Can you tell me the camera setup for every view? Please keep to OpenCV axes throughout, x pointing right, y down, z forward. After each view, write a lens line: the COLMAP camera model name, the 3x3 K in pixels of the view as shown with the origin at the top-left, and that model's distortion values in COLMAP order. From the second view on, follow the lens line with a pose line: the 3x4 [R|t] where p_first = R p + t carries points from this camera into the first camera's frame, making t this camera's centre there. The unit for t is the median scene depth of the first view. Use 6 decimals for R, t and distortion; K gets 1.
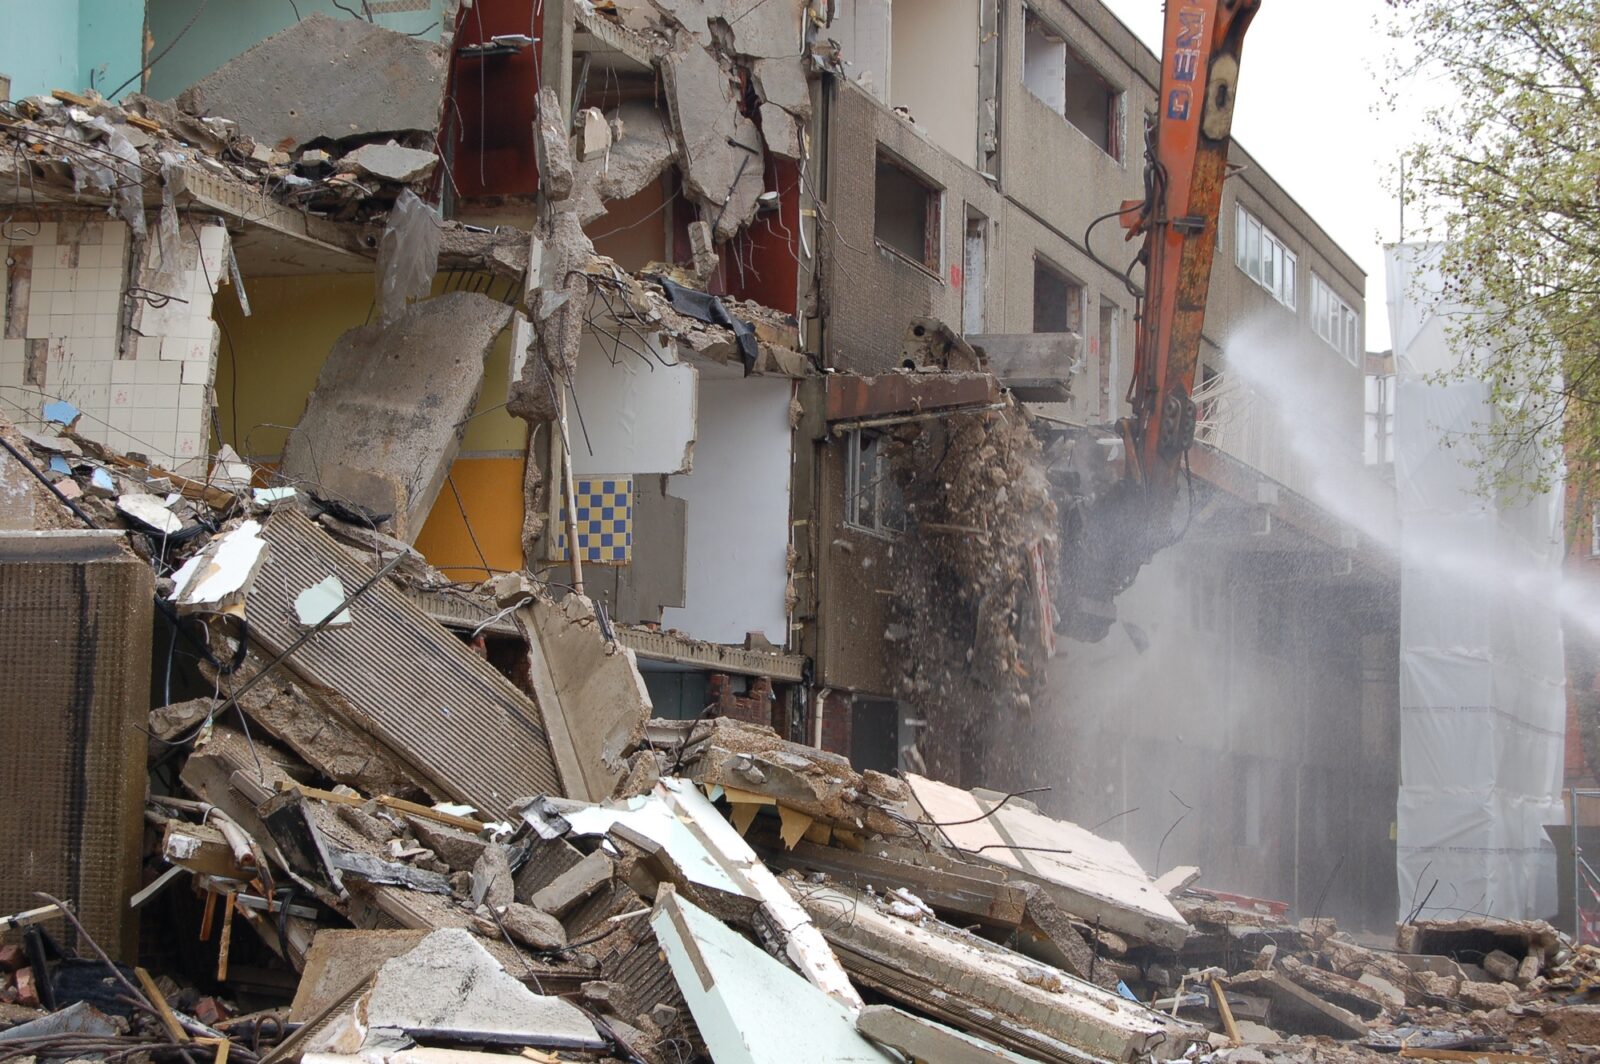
lens RADIAL K [[3192.2, 0, 796.7], [0, 3192.2, 527.1], [0, 0, 1]] dist [-0.014836, 0.000000]
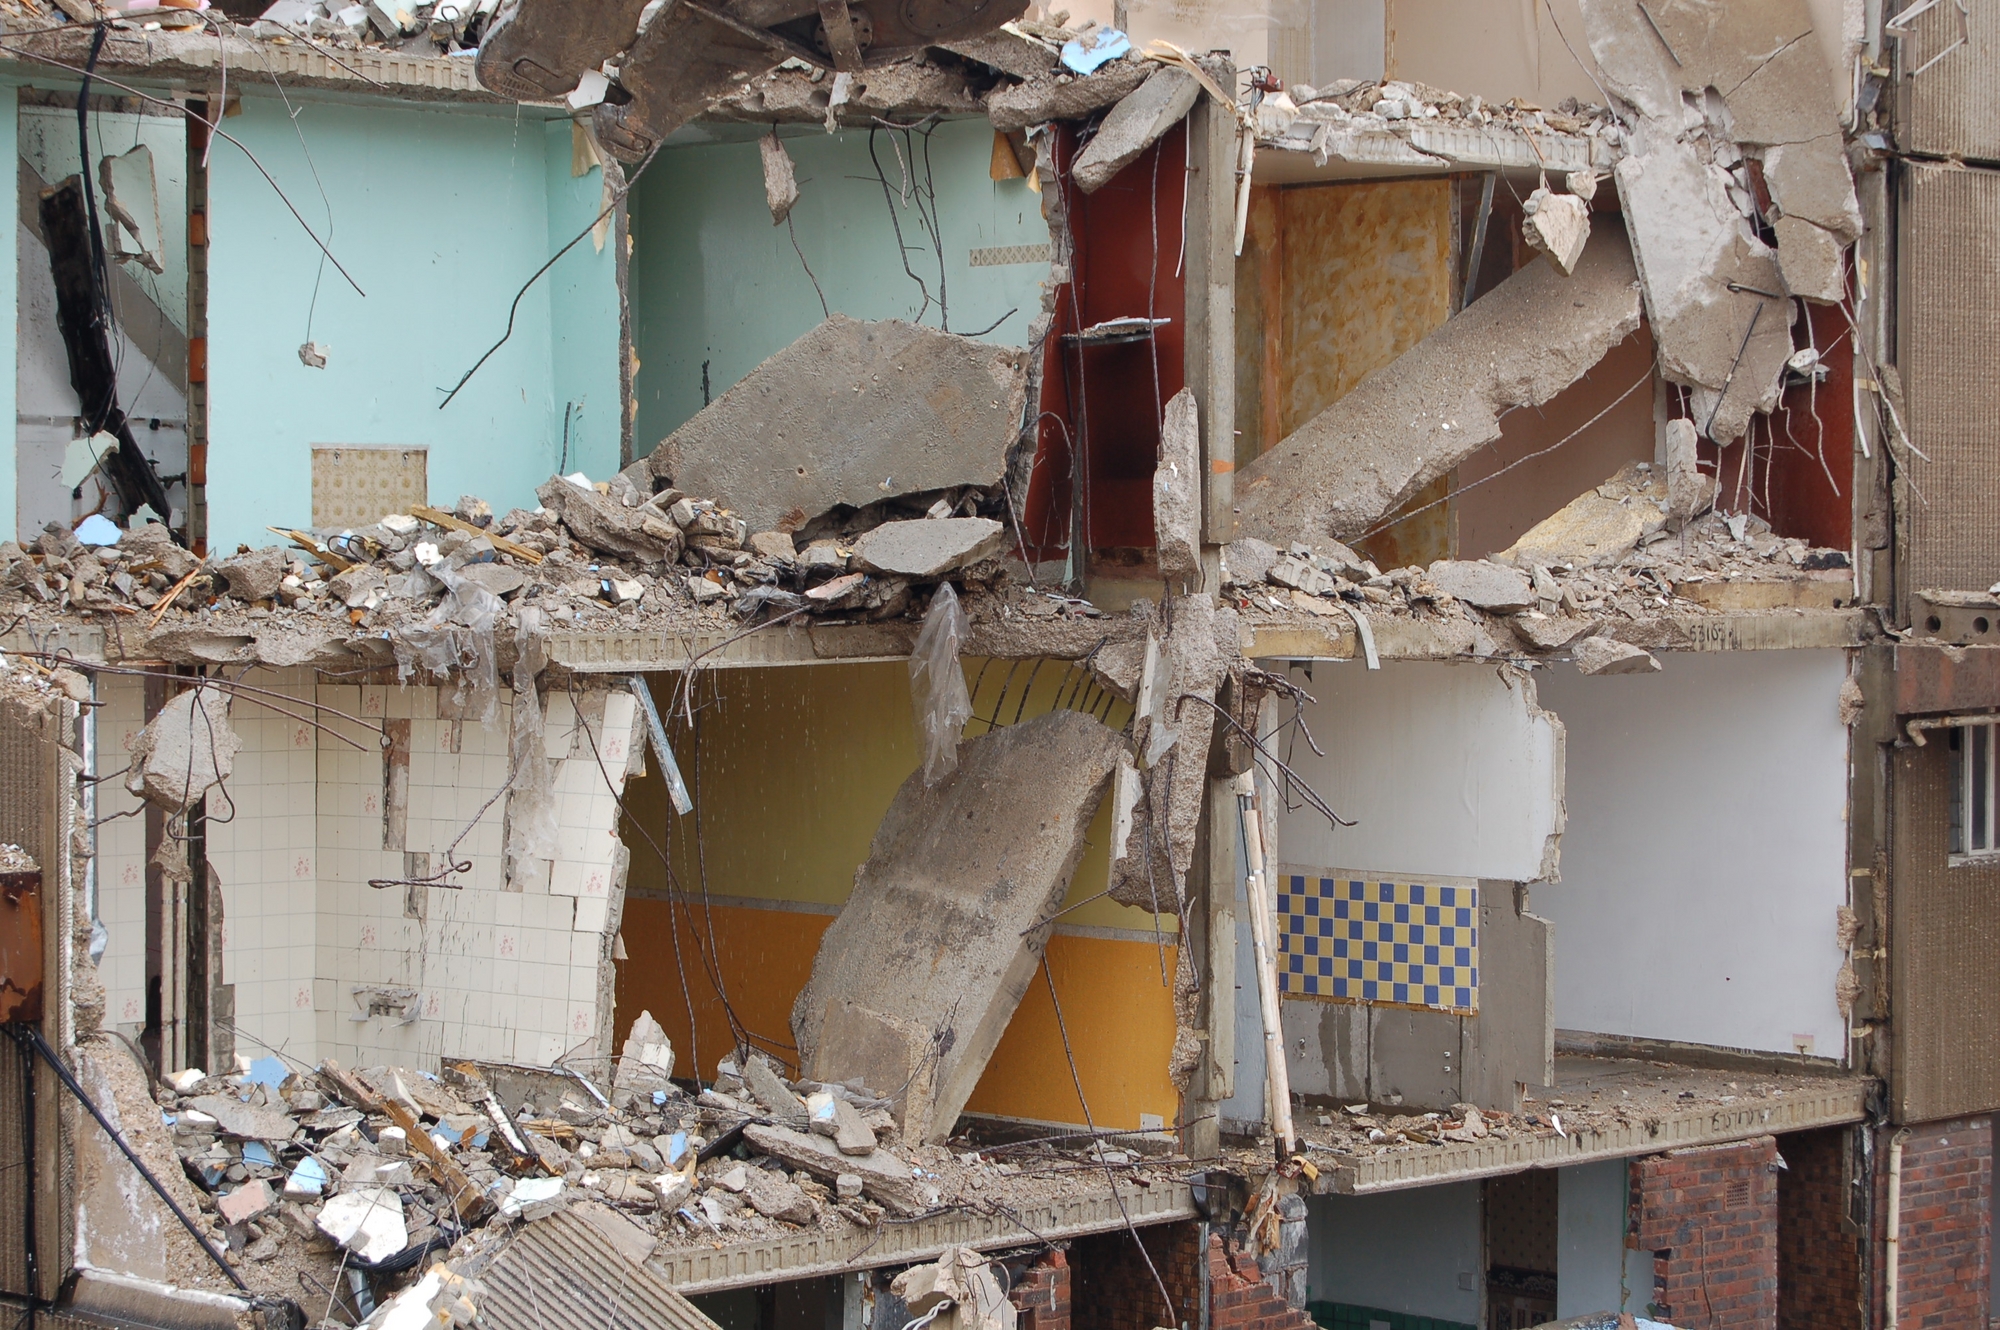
lens RADIAL K [[4633.7, 0, 999.7], [0, 4633.7, 673.1], [0, 0, 1]] dist [-0.036965, 0.000000]
pose [[0.905300, -0.012647, -0.424584, 0.299508], [0.060088, 0.993318, 0.098532, -0.178895], [0.420501, -0.114713, 0.900011, 0.109254]]
